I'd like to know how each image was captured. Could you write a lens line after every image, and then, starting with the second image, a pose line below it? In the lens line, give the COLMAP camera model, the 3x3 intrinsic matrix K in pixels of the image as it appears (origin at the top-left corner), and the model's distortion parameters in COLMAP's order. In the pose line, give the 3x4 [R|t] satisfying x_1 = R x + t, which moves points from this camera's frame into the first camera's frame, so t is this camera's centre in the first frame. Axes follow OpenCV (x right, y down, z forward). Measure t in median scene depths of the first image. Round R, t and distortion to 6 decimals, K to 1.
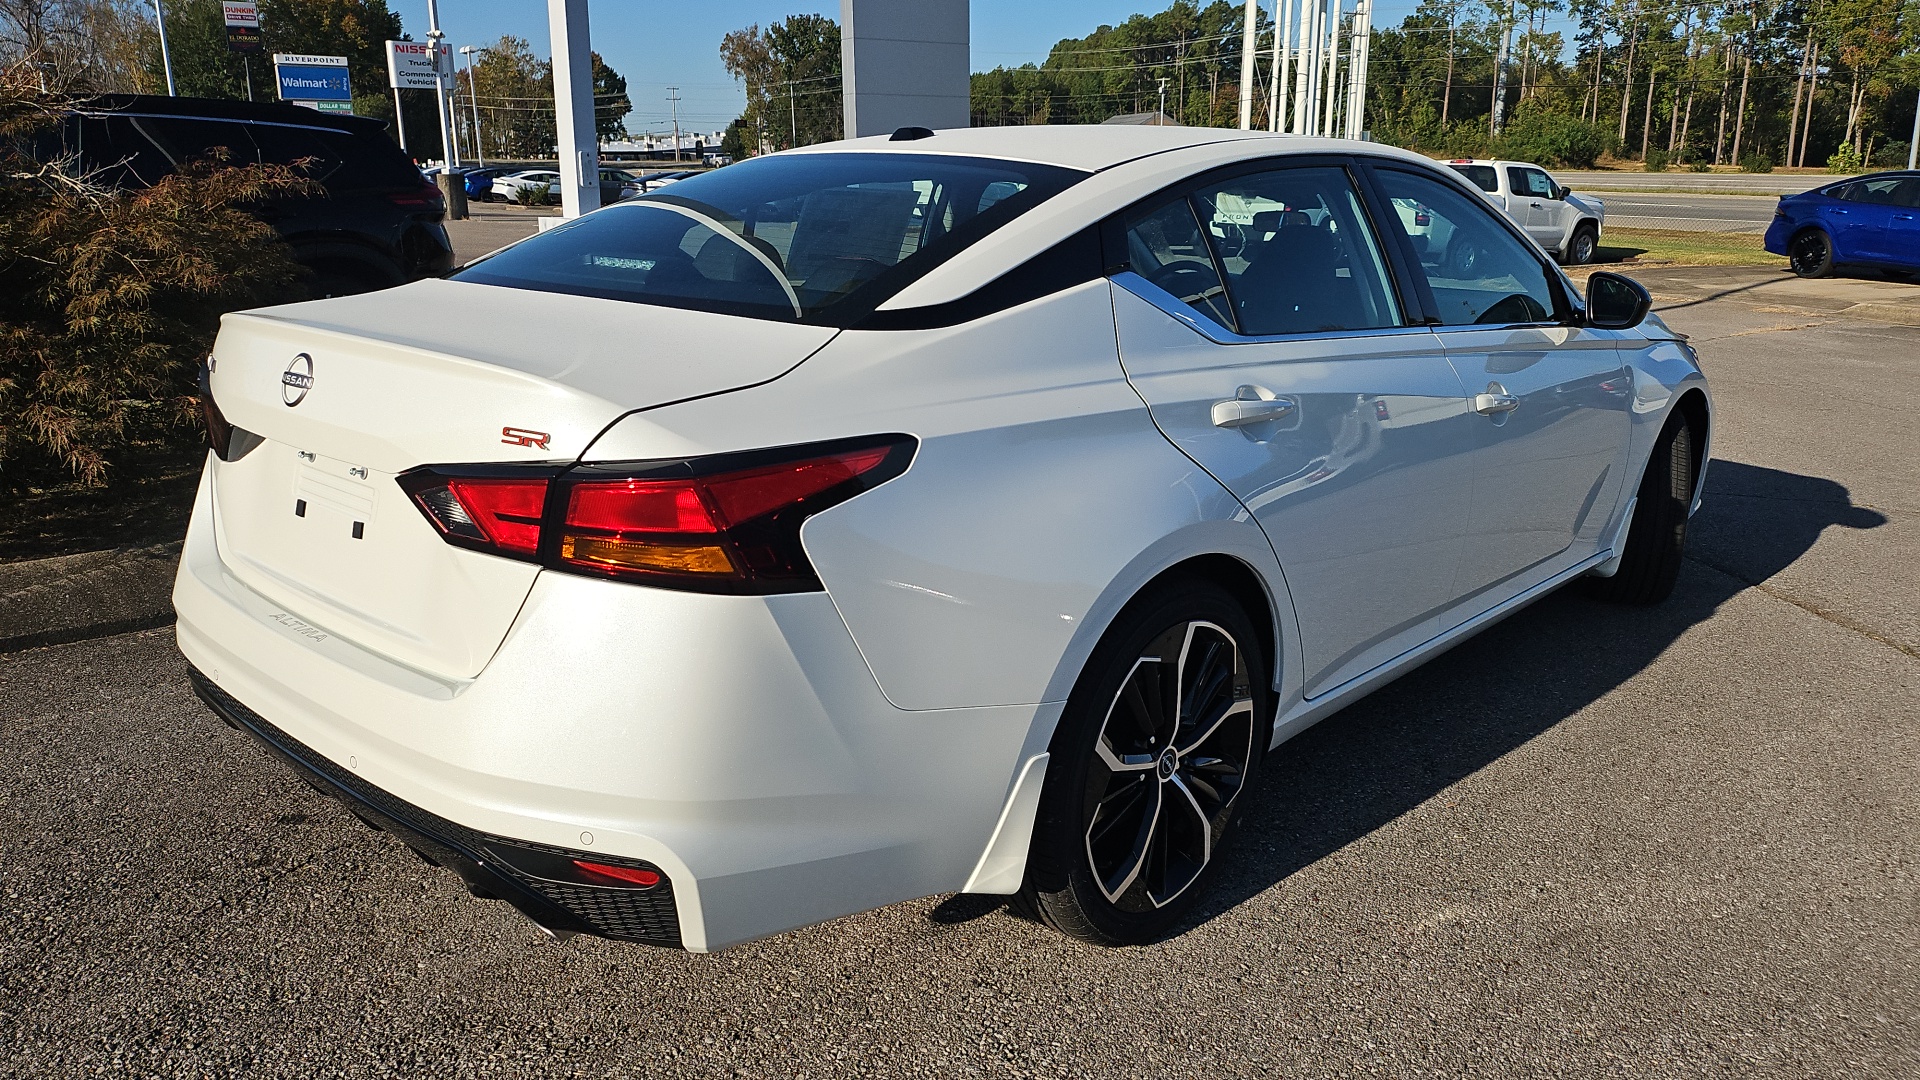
lens RADIAL K [[1365.5, 0, 960.0], [0, 1365.5, 540.0], [0, 0, 1]] dist [0.042240, -0.042130]
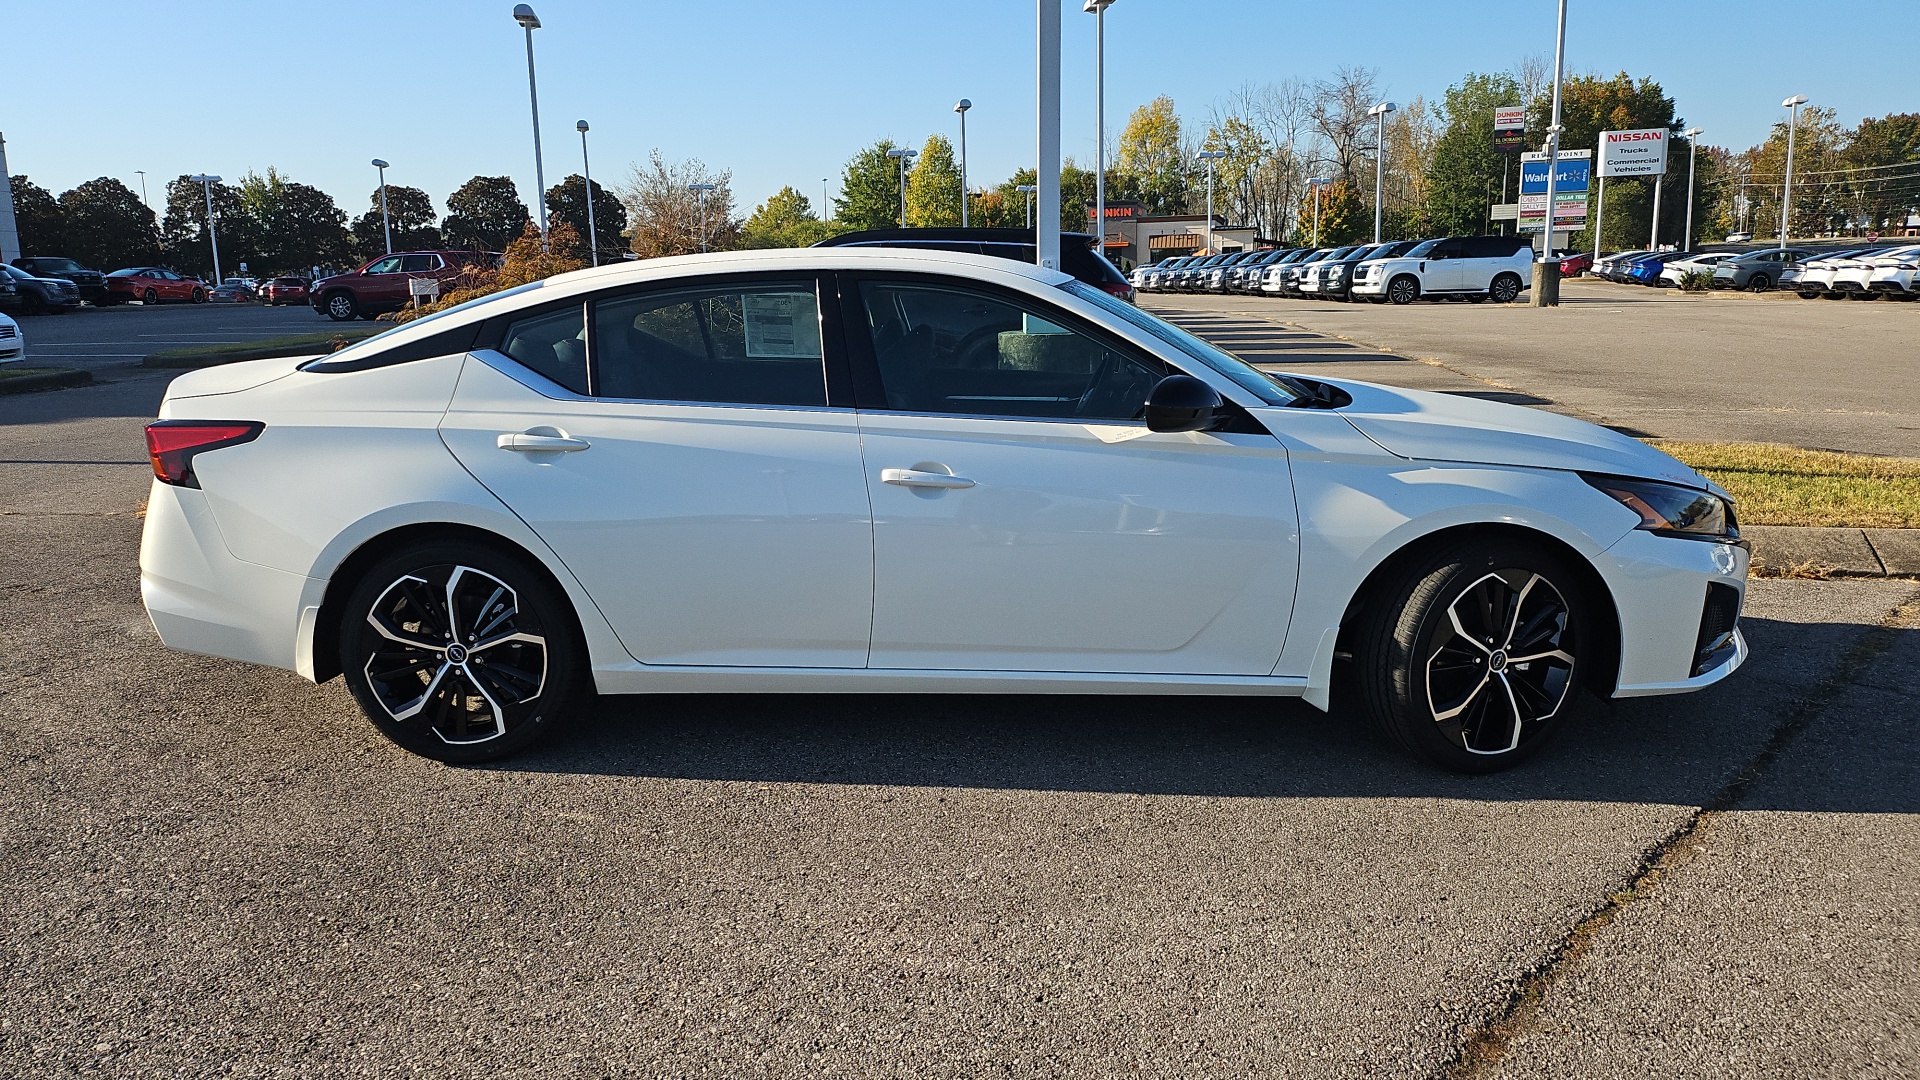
lens RADIAL K [[1365.5, 0, 960.0], [0, 1365.5, 540.0], [0, 0, 1]] dist [0.042240, -0.042130]
pose [[0.631304, 0.132646, -0.764108, 1.122093], [-0.177450, 0.983833, 0.024181, -0.071720], [0.754962, 0.120325, 0.644635, 0.255956]]
